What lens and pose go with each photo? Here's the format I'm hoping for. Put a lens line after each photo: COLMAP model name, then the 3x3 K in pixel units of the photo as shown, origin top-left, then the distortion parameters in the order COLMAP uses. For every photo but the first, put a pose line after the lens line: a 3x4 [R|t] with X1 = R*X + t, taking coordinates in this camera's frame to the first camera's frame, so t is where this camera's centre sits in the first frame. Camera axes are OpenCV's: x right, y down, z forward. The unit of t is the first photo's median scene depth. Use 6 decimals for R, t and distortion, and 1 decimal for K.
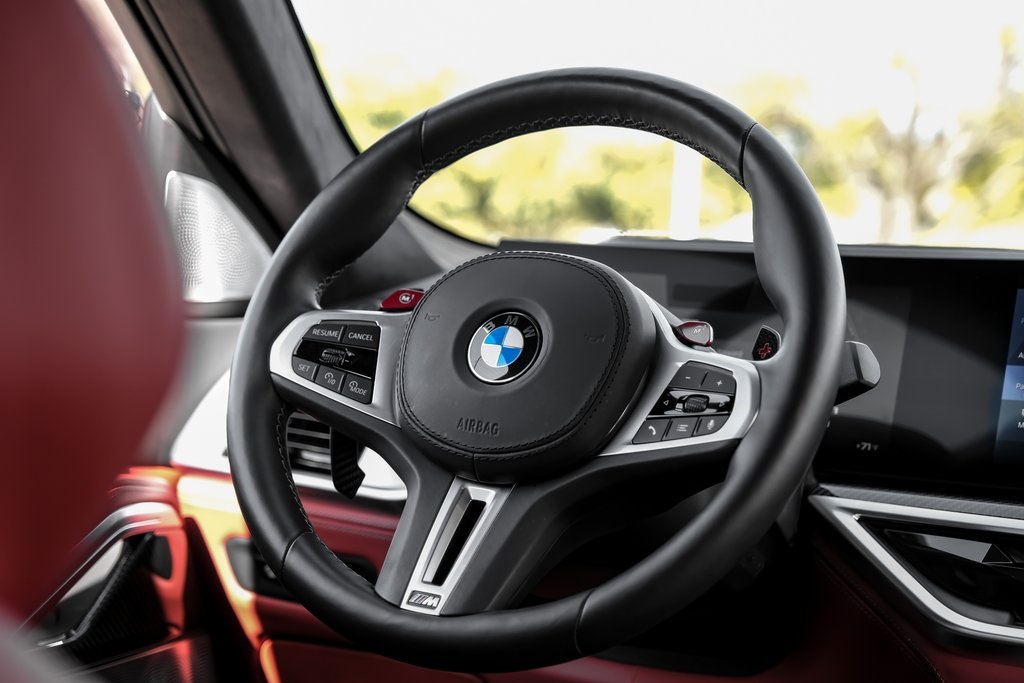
lens RADIAL K [[2033.2, 0, 512.0], [0, 2033.2, 341.5], [0, 0, 1]] dist [0.070237, 0.258051]
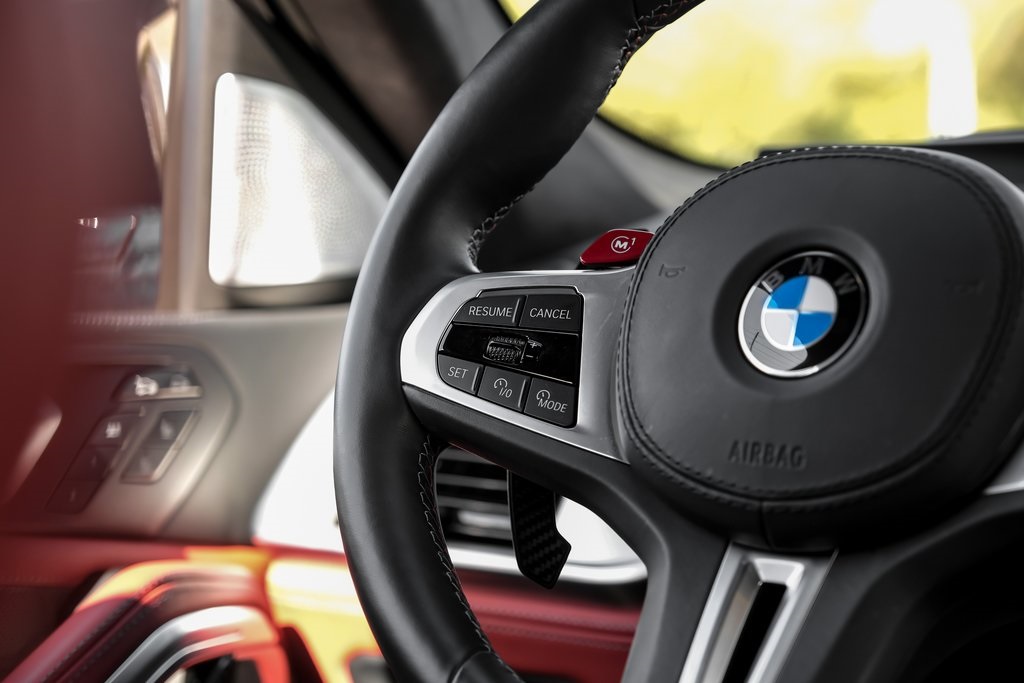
lens RADIAL K [[2564.0, 0, 512.4], [0, 2564.0, 283.6], [0, 0, 1]] dist [-0.047388, 0.101848]
pose [[0.995396, -0.063470, -0.071823, -0.031292], [0.061540, 0.997690, -0.028777, 0.009605], [0.073484, 0.024224, 0.997002, 0.257620]]
